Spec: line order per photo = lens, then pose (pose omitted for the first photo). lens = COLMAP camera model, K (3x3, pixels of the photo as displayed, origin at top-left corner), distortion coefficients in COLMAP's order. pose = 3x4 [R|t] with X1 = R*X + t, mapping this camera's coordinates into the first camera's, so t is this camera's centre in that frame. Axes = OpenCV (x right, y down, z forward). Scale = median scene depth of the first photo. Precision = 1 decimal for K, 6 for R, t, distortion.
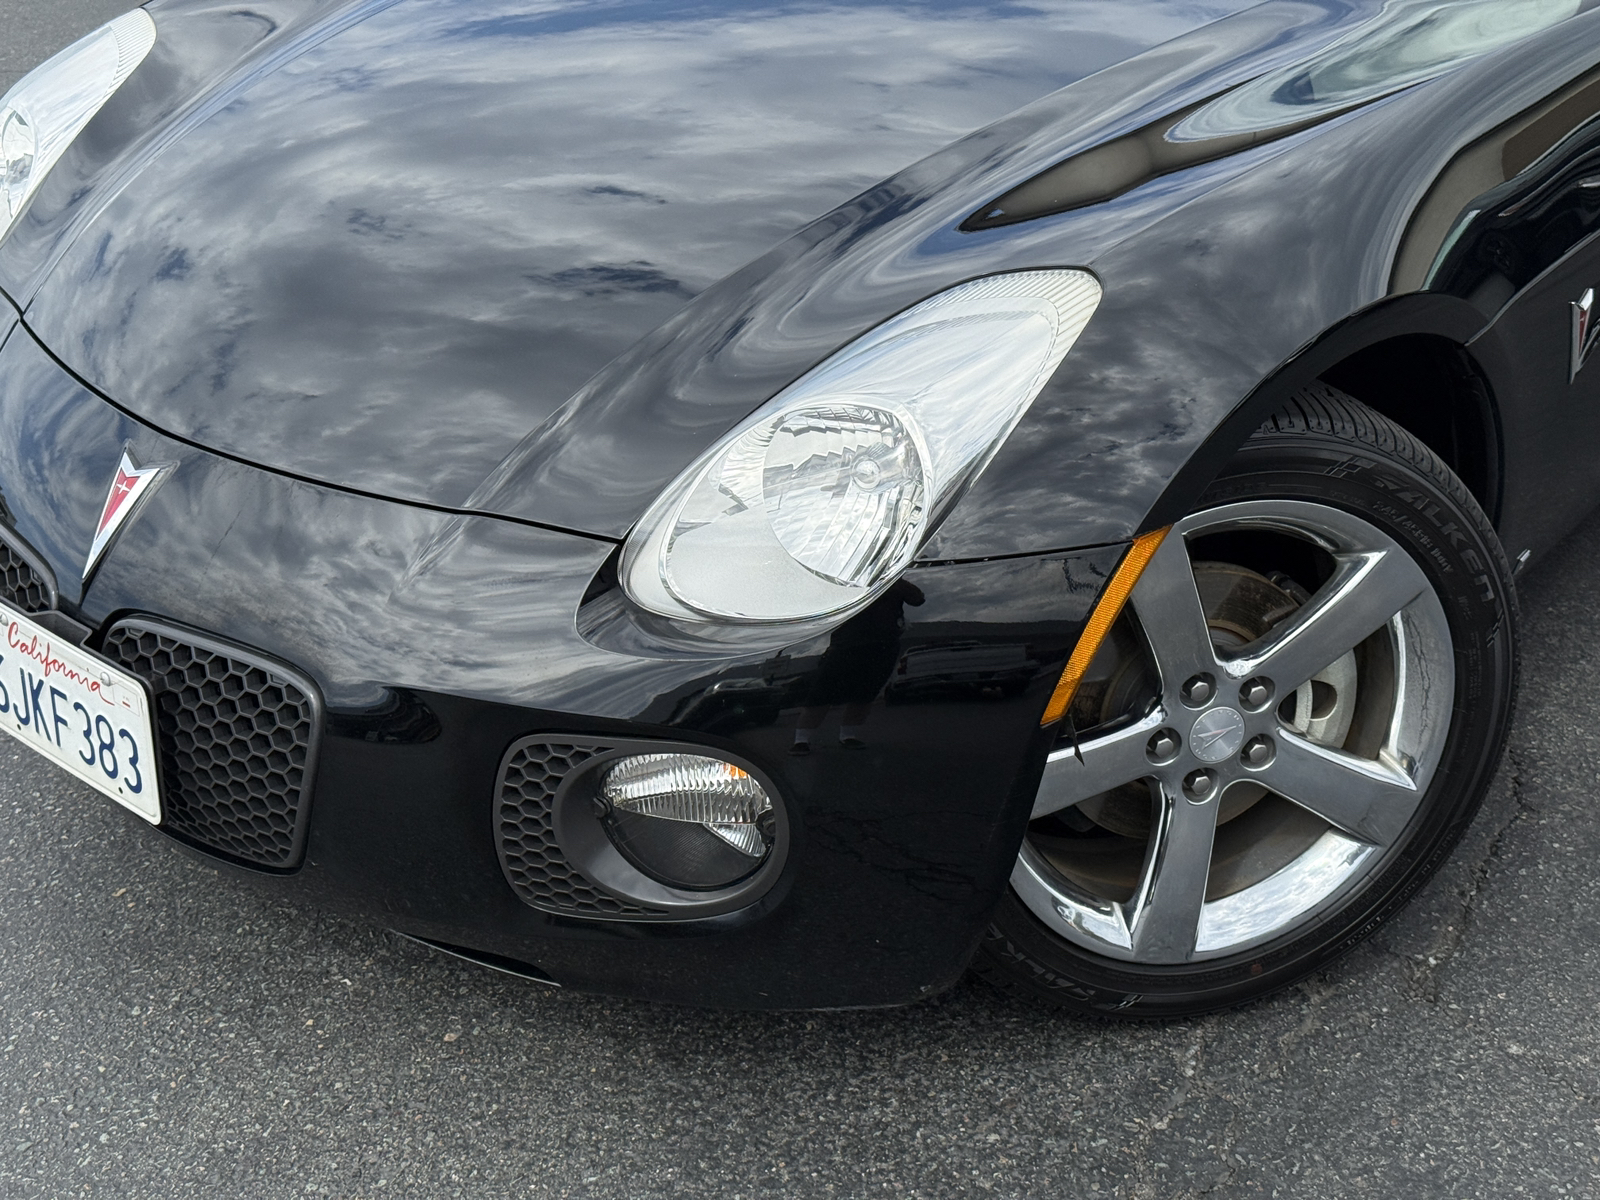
lens RADIAL K [[2235.2, 0, 803.3], [0, 2235.2, 639.5], [0, 0, 1]] dist [0.195217, -0.377514]
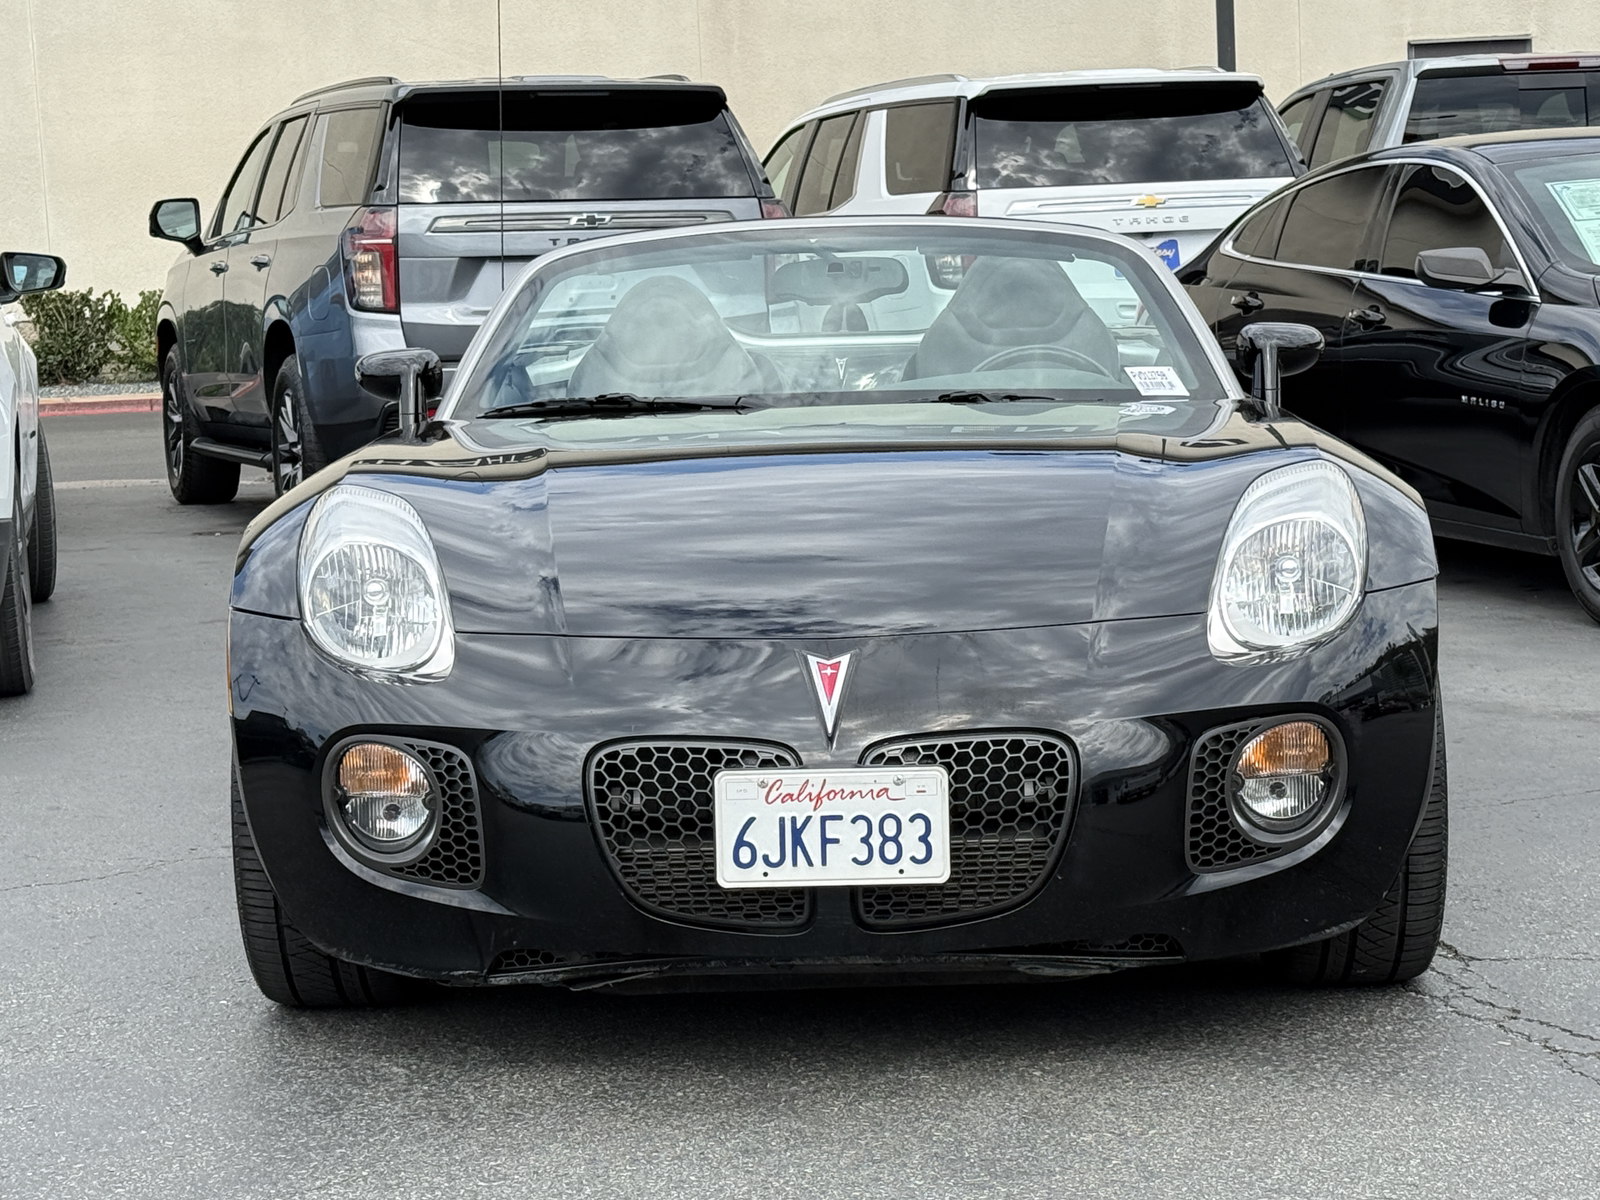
lens RADIAL K [[3348.7, 0, 800.0], [0, 3348.7, 600.0], [0, 0, 1]] dist [0.093248, 0.508004]
pose [[0.743957, -0.056983, 0.665793, -1.635541], [0.330558, 0.897293, -0.292569, 0.476998], [-0.580740, 0.437742, 0.686384, -0.412543]]
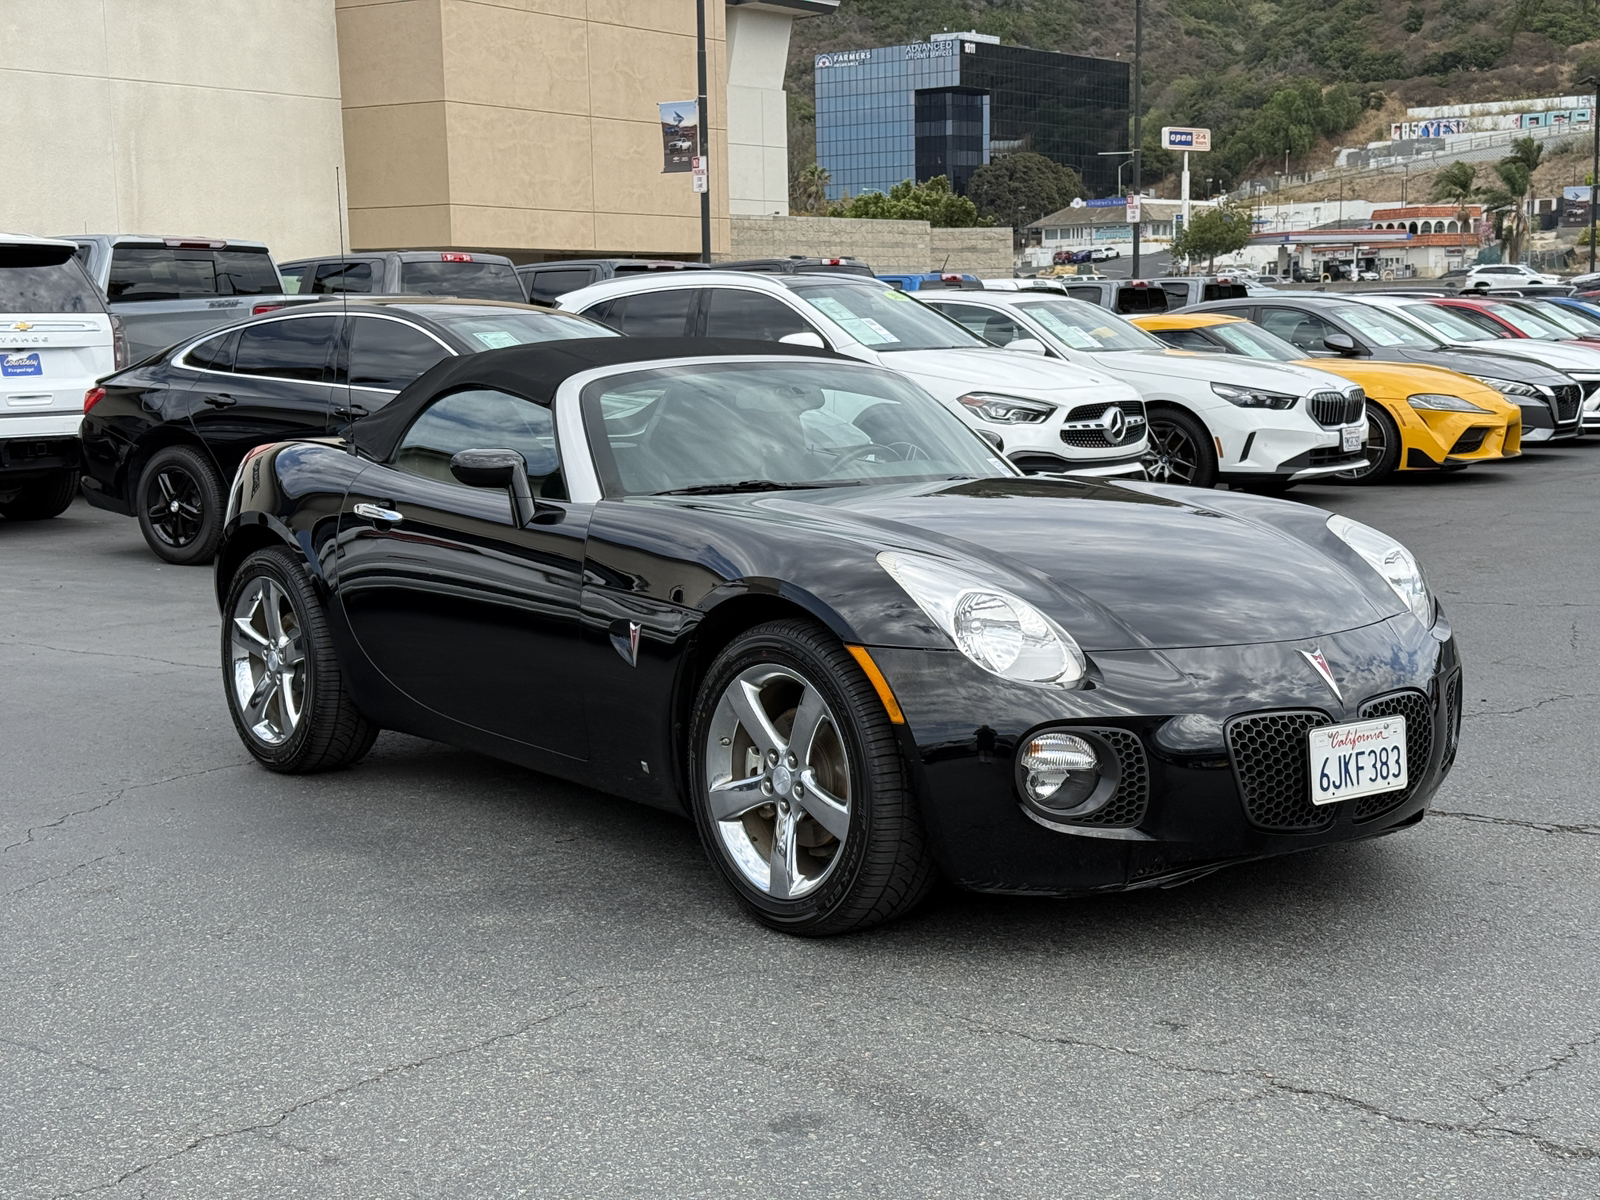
lens RADIAL K [[2235.2, 0, 803.3], [0, 2235.2, 639.5], [0, 0, 1]] dist [0.195217, -0.377514]
pose [[0.149998, -0.098324, 0.983785, -2.416402], [0.483439, 0.875270, 0.013769, -0.342055], [-0.862431, 0.473535, 0.178823, 1.000954]]
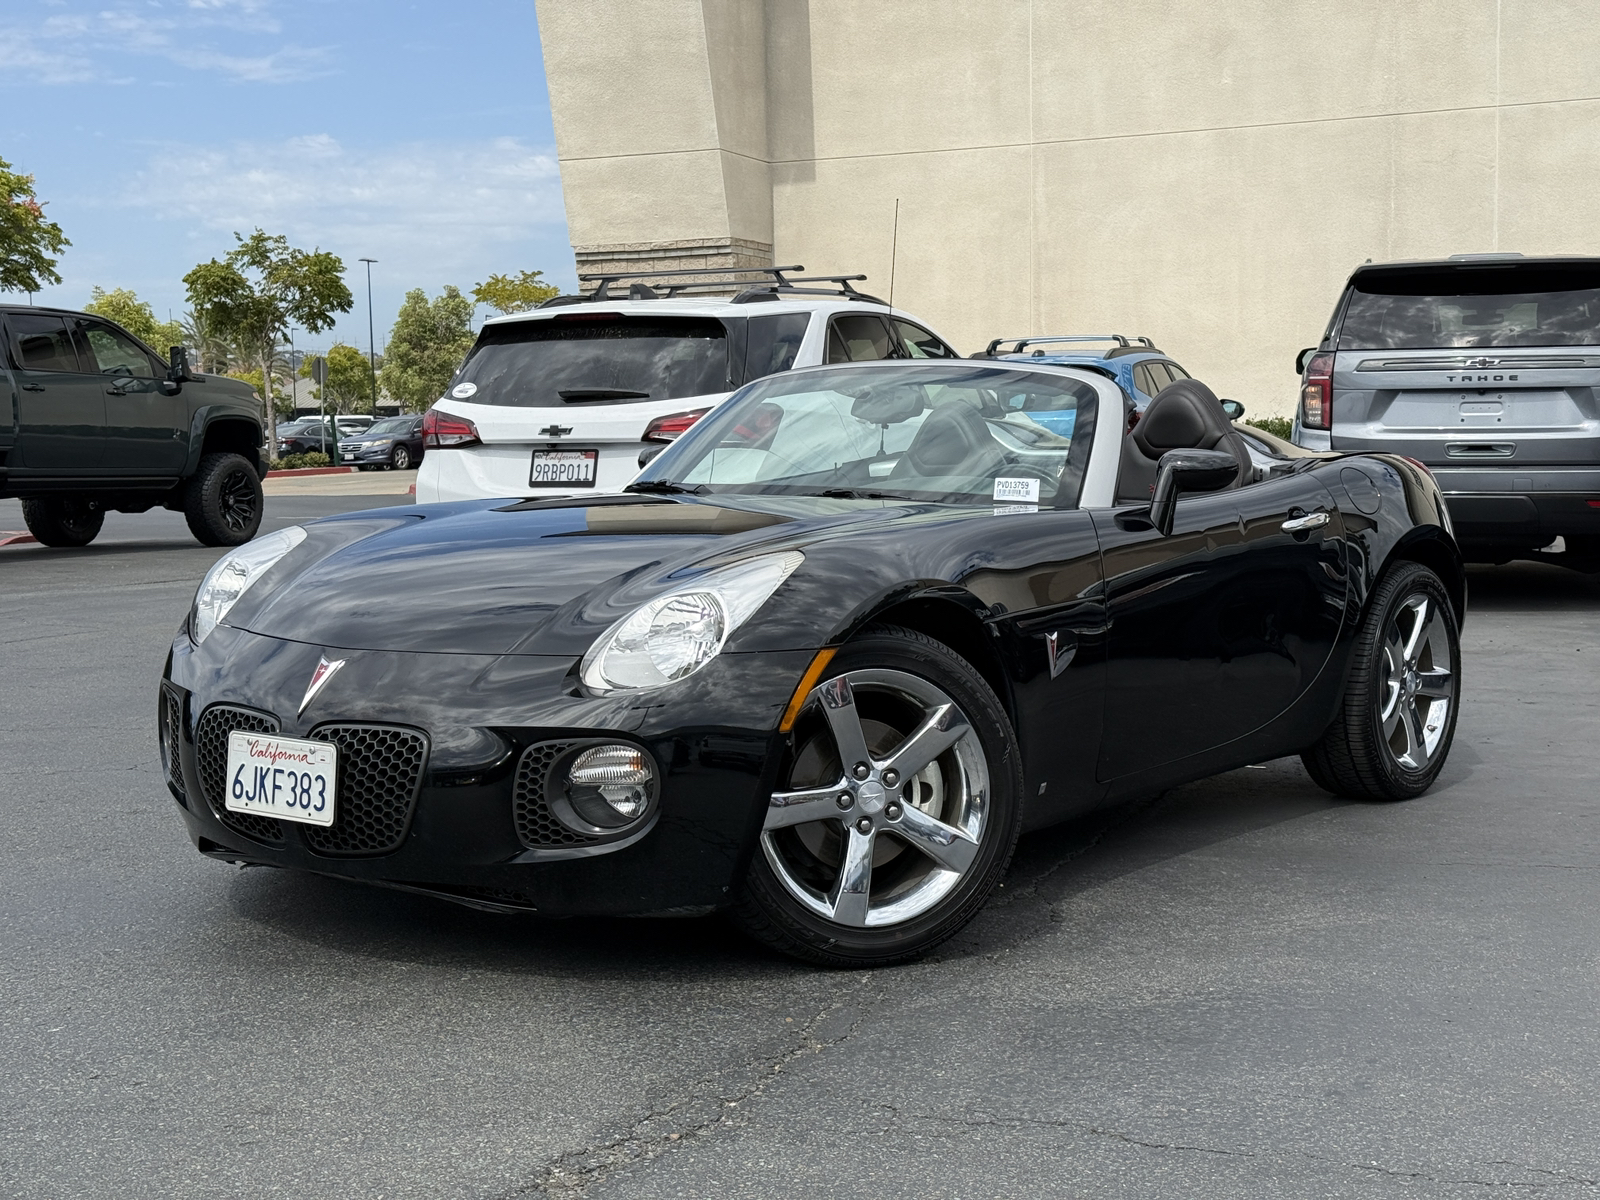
lens RADIAL K [[2235.2, 0, 803.3], [0, 2235.2, 639.5], [0, 0, 1]] dist [0.195217, -0.377514]
pose [[0.996128, 0.020402, 0.085520, -0.046969], [0.015533, 0.916564, -0.399586, 0.686588], [-0.086537, 0.399367, 0.912698, -0.833081]]
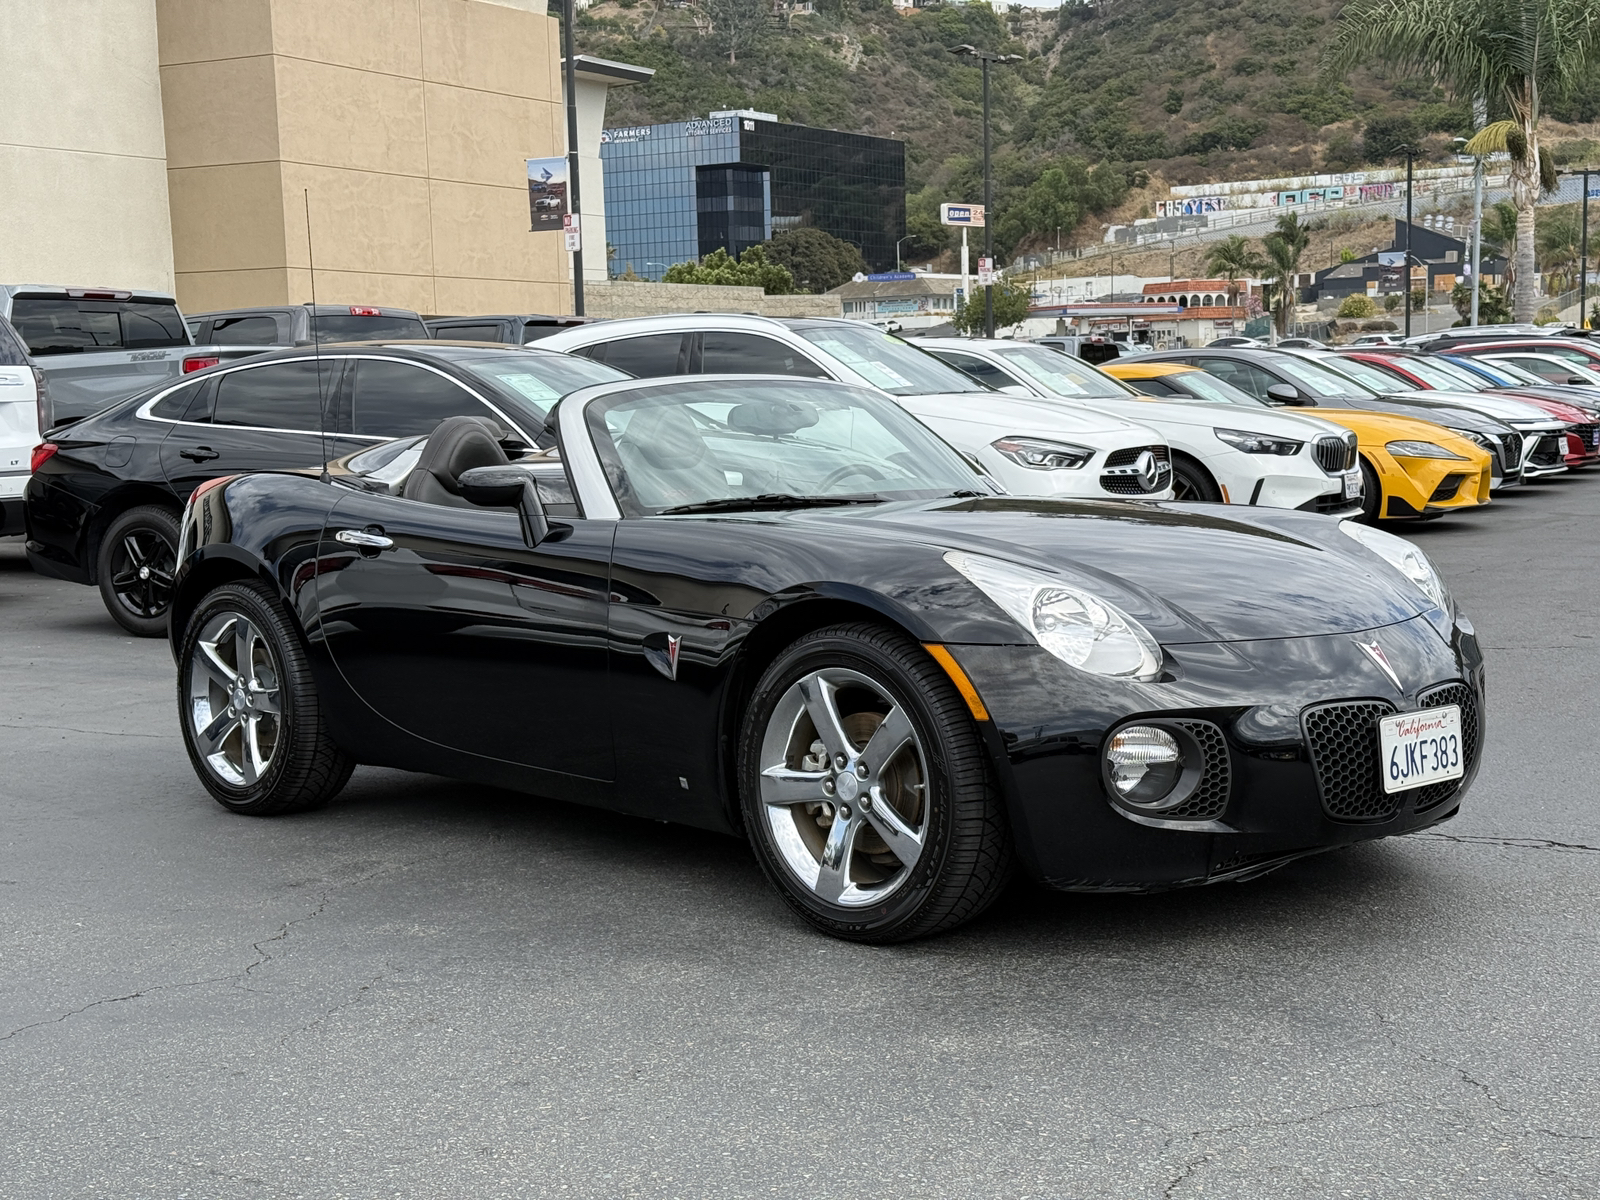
lens RADIAL K [[2235.2, 0, 803.3], [0, 2235.2, 639.5], [0, 0, 1]] dist [0.195217, -0.377514]
pose [[0.057564, -0.071332, 0.995790, -2.426699], [0.500776, 0.864947, 0.033011, -0.414188], [-0.863661, 0.496768, 0.085511, 1.249037]]
